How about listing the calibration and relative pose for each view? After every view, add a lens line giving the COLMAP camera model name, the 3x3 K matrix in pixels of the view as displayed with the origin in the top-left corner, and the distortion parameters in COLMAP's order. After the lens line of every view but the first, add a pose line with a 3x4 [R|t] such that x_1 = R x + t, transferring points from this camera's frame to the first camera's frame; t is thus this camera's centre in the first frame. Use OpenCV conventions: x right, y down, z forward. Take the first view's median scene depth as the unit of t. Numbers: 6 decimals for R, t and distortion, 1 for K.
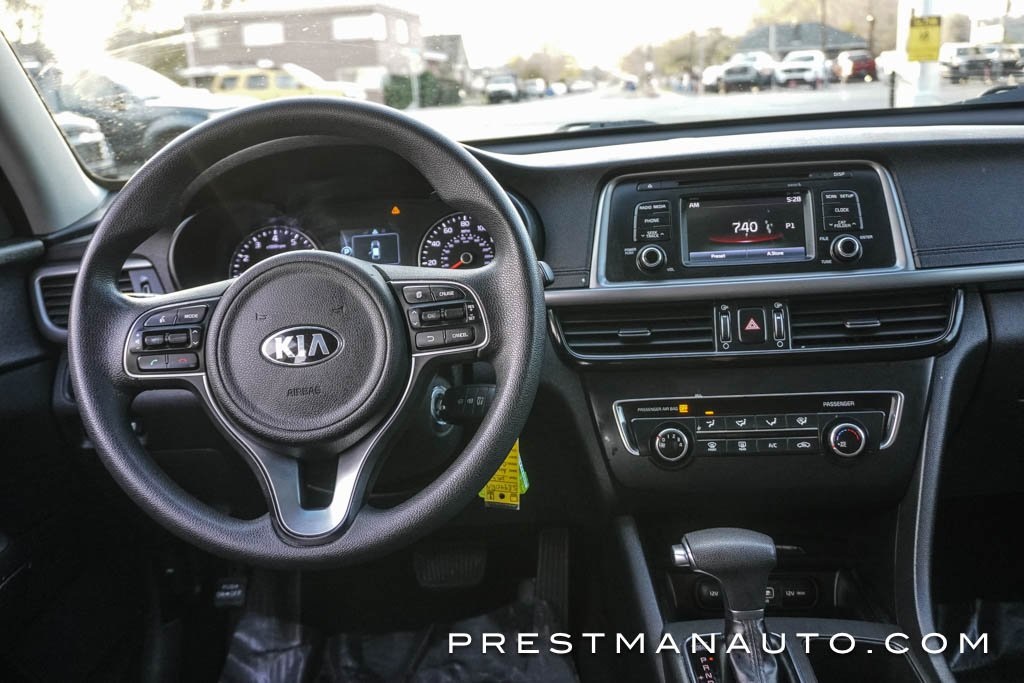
lens RADIAL K [[997.2, 0, 510.5], [0, 997.2, 342.6], [0, 0, 1]] dist [0.002409, 0.000000]
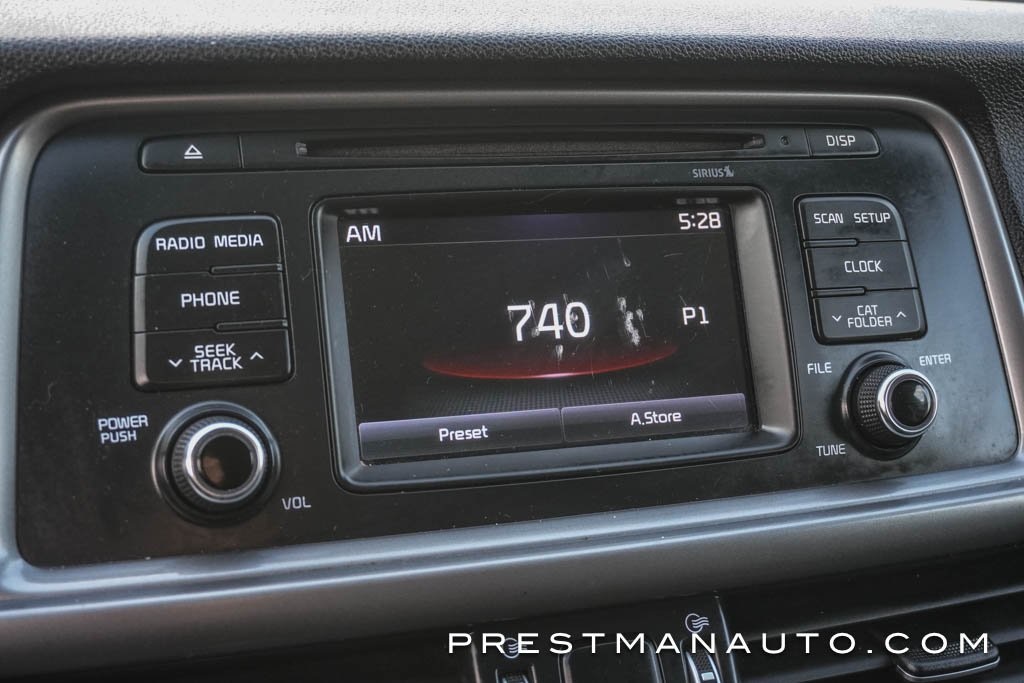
lens RADIAL K [[1523.3, 0, 509.9], [0, 1523.3, 339.8], [0, 0, 1]] dist [-0.014765, 0.000000]
pose [[0.878937, -0.023469, 0.476360, 0.029515], [0.017030, 0.999696, 0.017831, -0.118467], [-0.476633, -0.007560, 0.879070, 0.644091]]
